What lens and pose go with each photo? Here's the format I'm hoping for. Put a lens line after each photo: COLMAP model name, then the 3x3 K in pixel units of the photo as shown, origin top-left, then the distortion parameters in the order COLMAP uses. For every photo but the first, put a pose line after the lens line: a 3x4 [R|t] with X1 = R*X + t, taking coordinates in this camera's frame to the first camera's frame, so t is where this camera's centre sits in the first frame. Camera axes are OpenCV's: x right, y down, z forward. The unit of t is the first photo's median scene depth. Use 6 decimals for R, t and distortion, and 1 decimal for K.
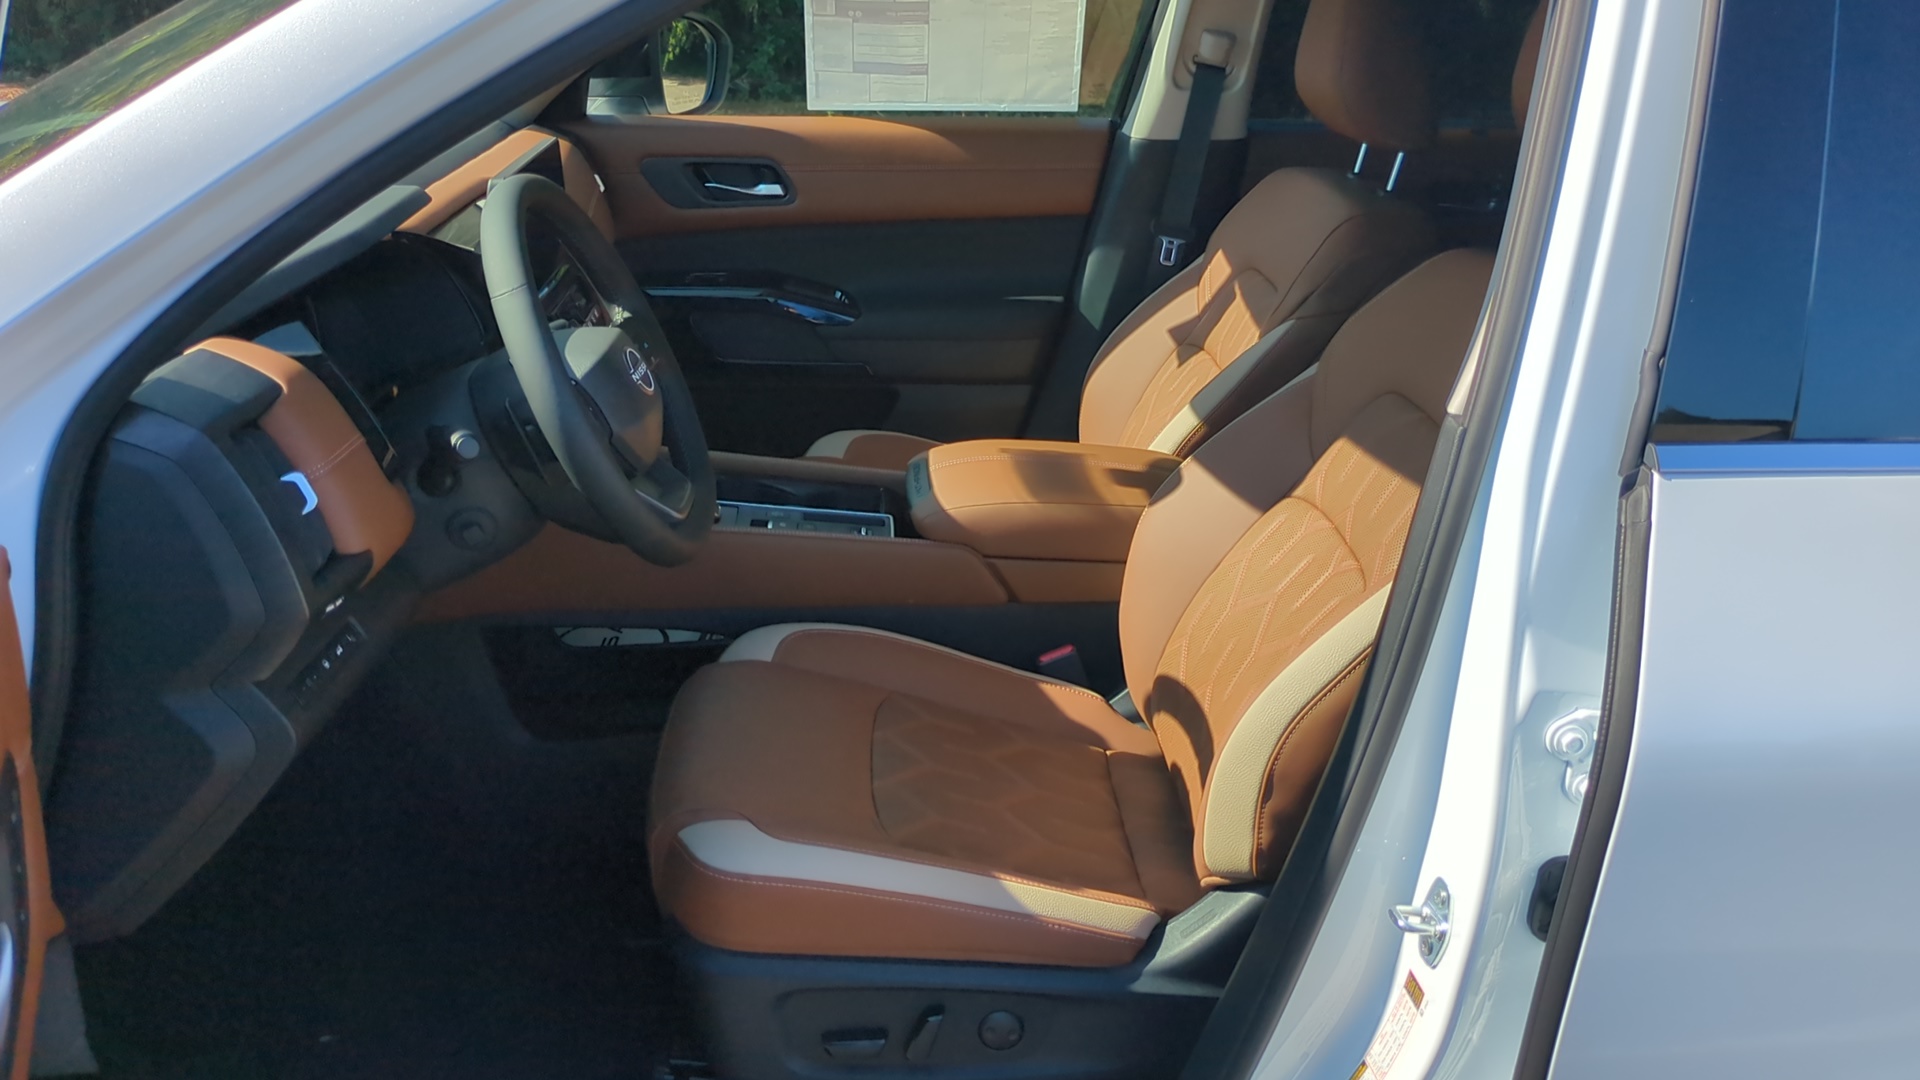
lens RADIAL K [[1613.0, 0, 960.0], [0, 1613.0, 540.0], [0, 0, 1]] dist [0.026006, -0.015635]
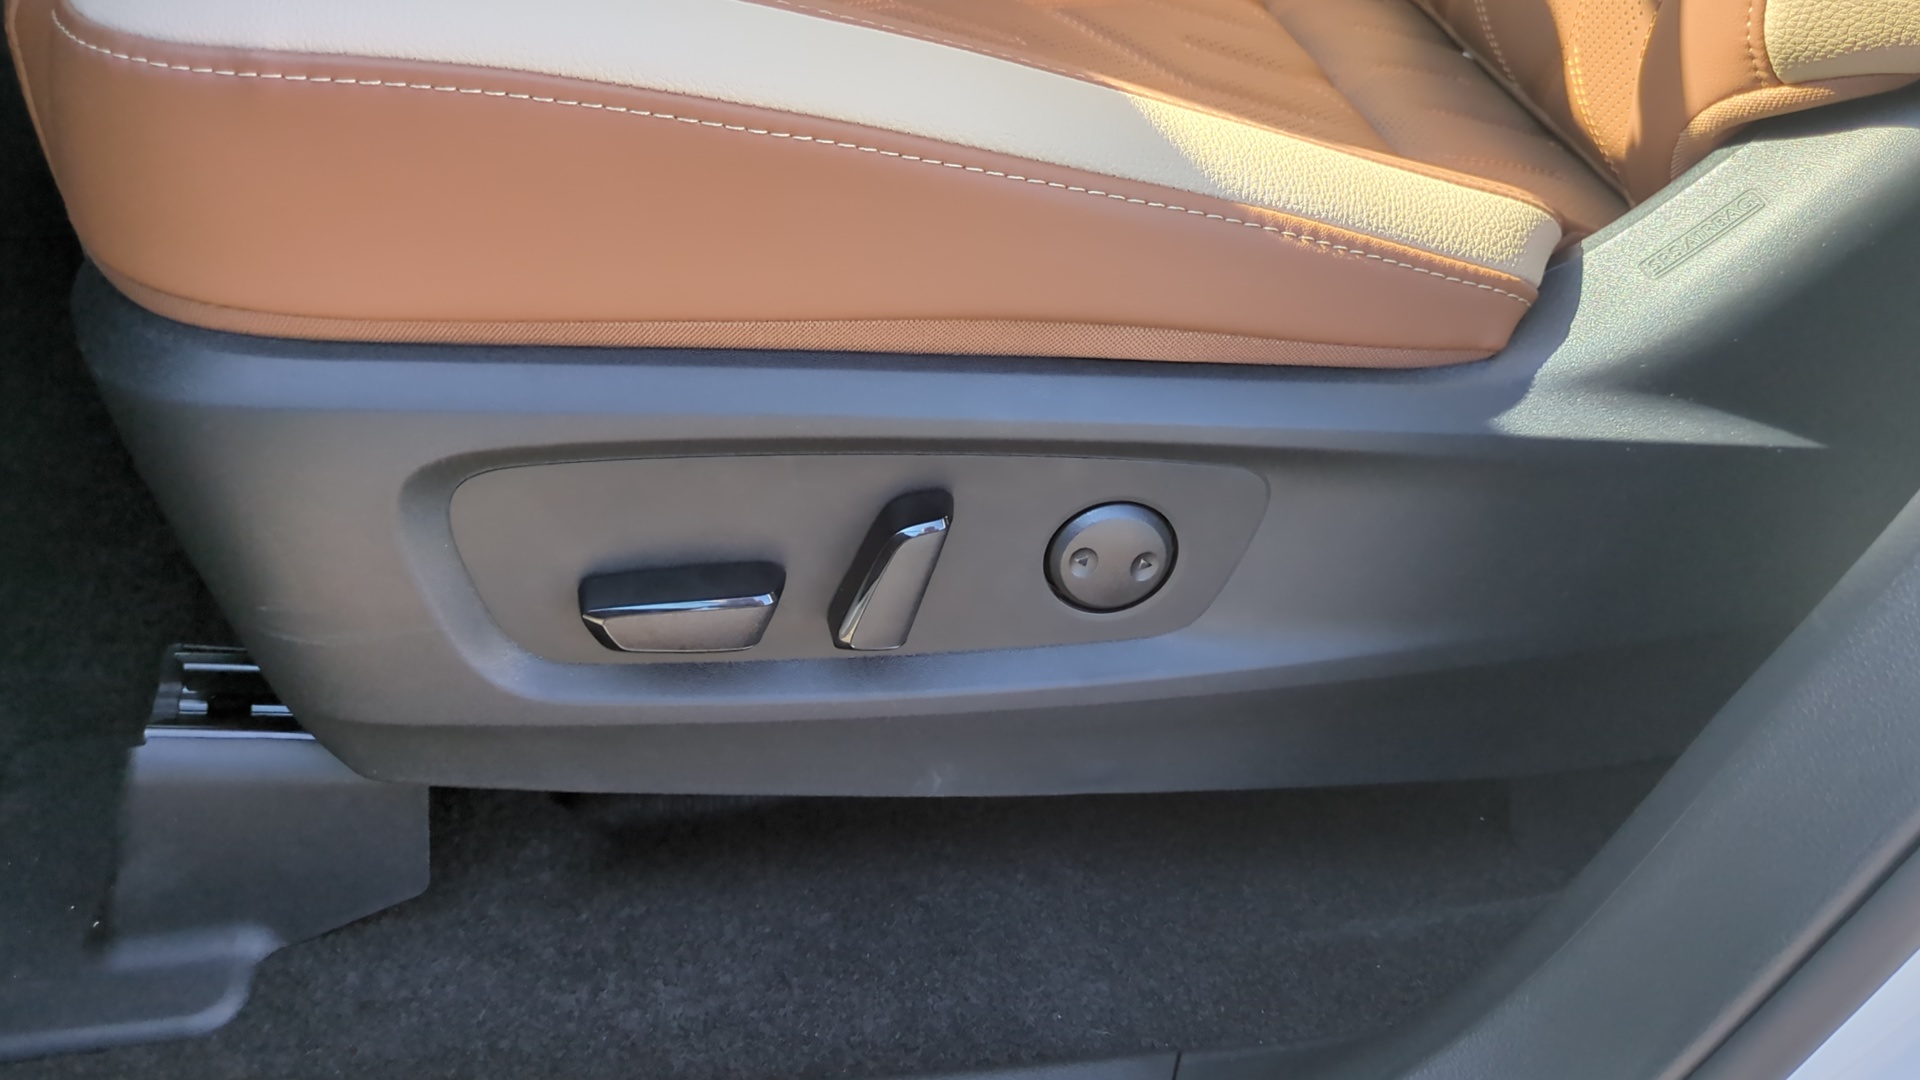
lens RADIAL K [[1613.0, 0, 960.0], [0, 1613.0, 540.0], [0, 0, 1]] dist [0.026006, -0.015635]
pose [[0.997633, -0.031207, 0.061271, -0.018580], [0.012701, 0.959380, 0.281830, 0.134825], [-0.067578, -0.280385, 0.957506, 0.448713]]
